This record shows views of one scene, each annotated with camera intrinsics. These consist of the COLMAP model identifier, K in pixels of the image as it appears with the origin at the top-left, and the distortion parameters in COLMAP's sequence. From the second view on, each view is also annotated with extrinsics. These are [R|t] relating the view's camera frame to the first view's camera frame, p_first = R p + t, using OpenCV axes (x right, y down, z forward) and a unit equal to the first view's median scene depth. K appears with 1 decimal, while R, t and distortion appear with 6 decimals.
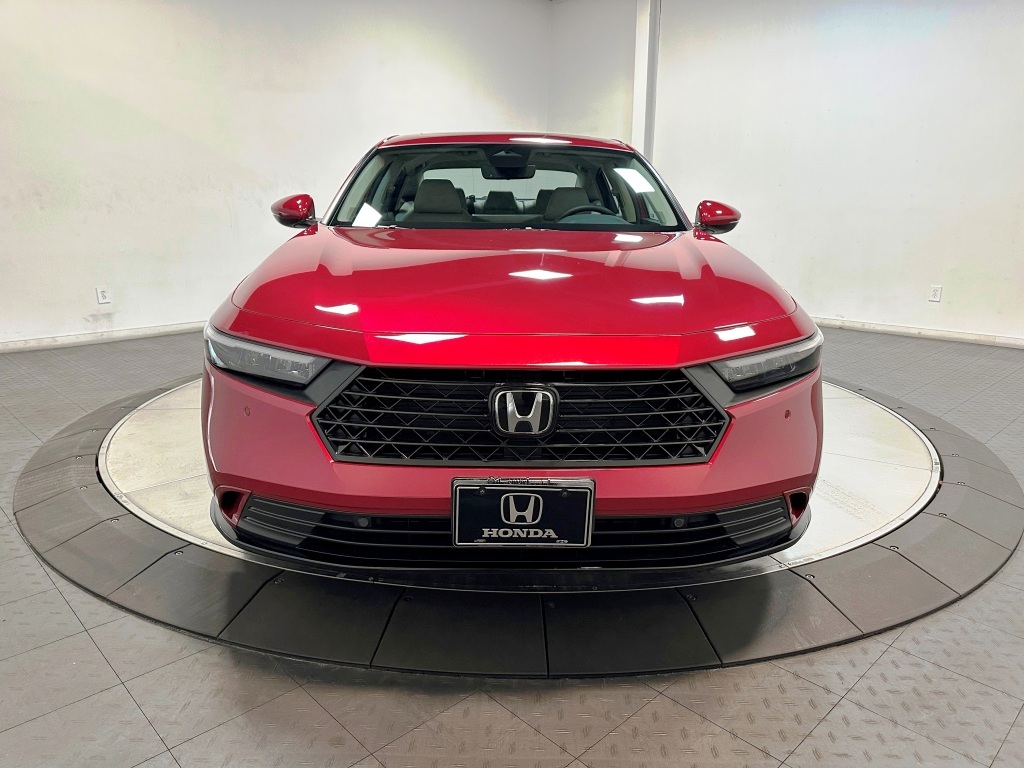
lens RADIAL K [[726.8, 0, 514.5], [0, 726.8, 386.9], [0, 0, 1]] dist [0.002116, -0.007745]
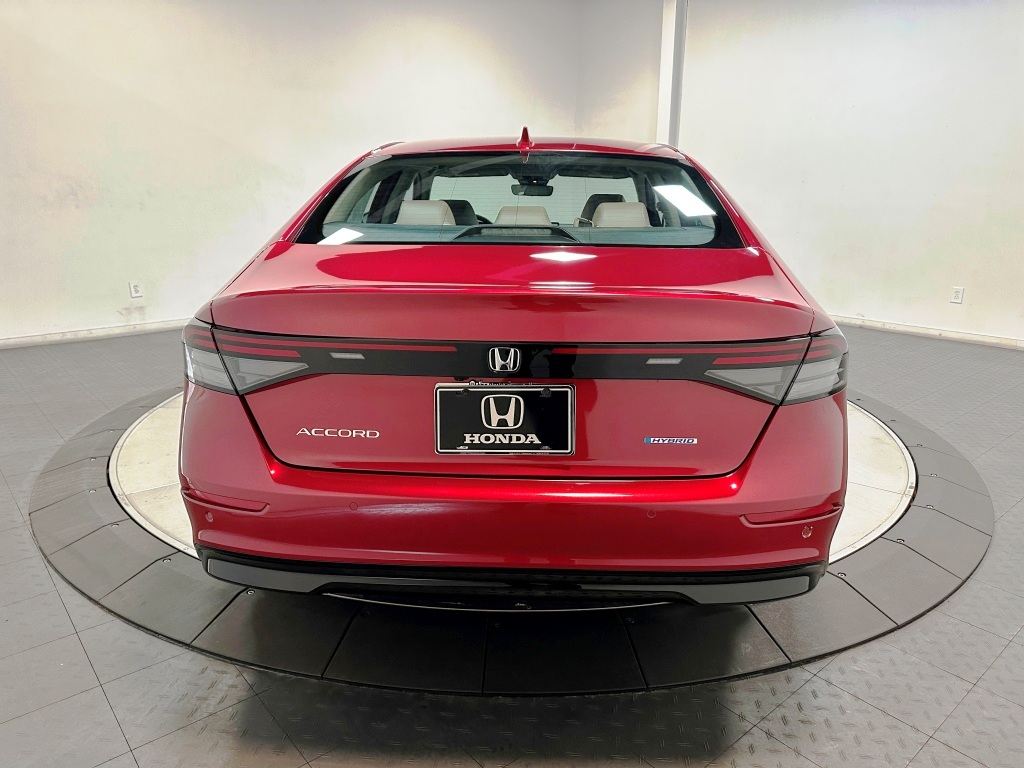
lens RADIAL K [[726.8, 0, 517.0], [0, 726.8, 382.2], [0, 0, 1]] dist [0.002116, -0.007745]
pose [[0.998461, 0.016039, -0.053091, 0.110277], [-0.014882, 0.999645, 0.022109, -0.067221], [0.053427, -0.021285, 0.998345, -0.049565]]
